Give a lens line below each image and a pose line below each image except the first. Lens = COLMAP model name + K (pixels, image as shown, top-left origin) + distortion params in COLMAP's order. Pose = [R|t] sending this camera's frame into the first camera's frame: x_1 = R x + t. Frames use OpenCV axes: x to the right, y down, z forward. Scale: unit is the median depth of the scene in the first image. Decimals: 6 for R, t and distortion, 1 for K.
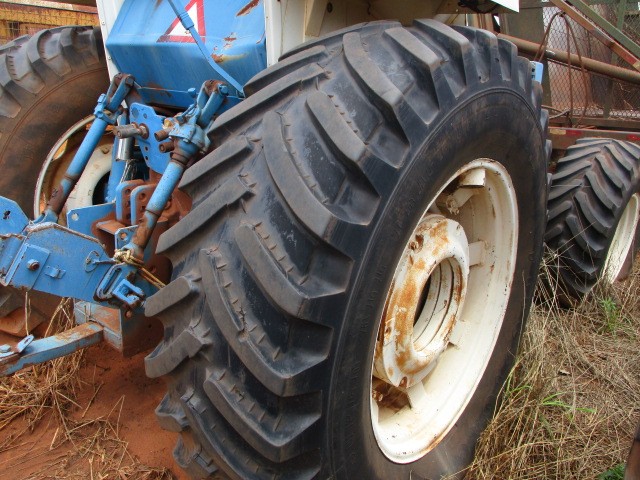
lens RADIAL K [[543.2, 0, 305.1], [0, 543.2, 227.9], [0, 0, 1]] dist [-0.008596, 0.004773]
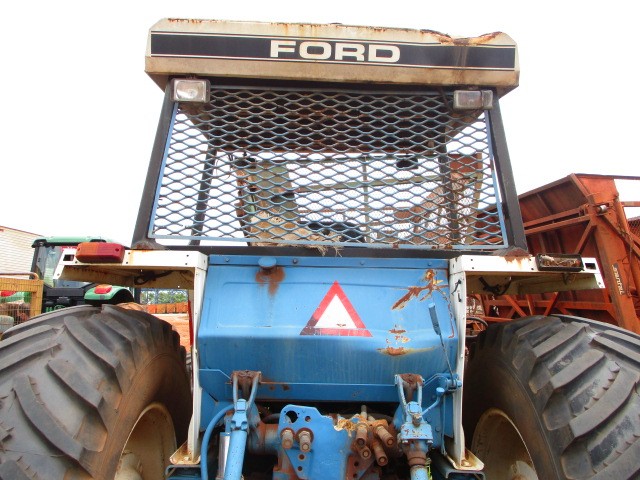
lens RADIAL K [[543.2, 0, 305.1], [0, 543.2, 227.9], [0, 0, 1]] dist [-0.008596, 0.004773]
pose [[0.759848, 0.047231, 0.648383, -1.073411], [0.200977, 0.931435, -0.303377, -0.275839], [-0.618255, 0.360831, 0.698256, 0.324552]]
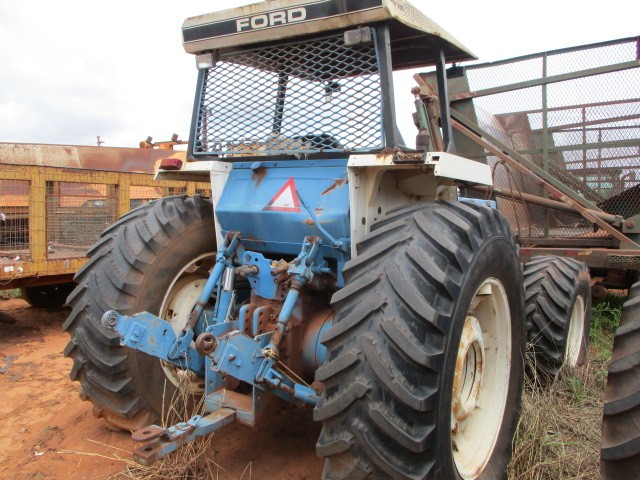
lens RADIAL K [[543.2, 0, 305.1], [0, 543.2, 227.9], [0, 0, 1]] dist [-0.008596, 0.004773]
pose [[0.994934, -0.041505, 0.091568, -0.355602], [0.060814, 0.973736, -0.219410, 0.051158], [-0.080056, 0.223867, 0.971326, -0.563303]]
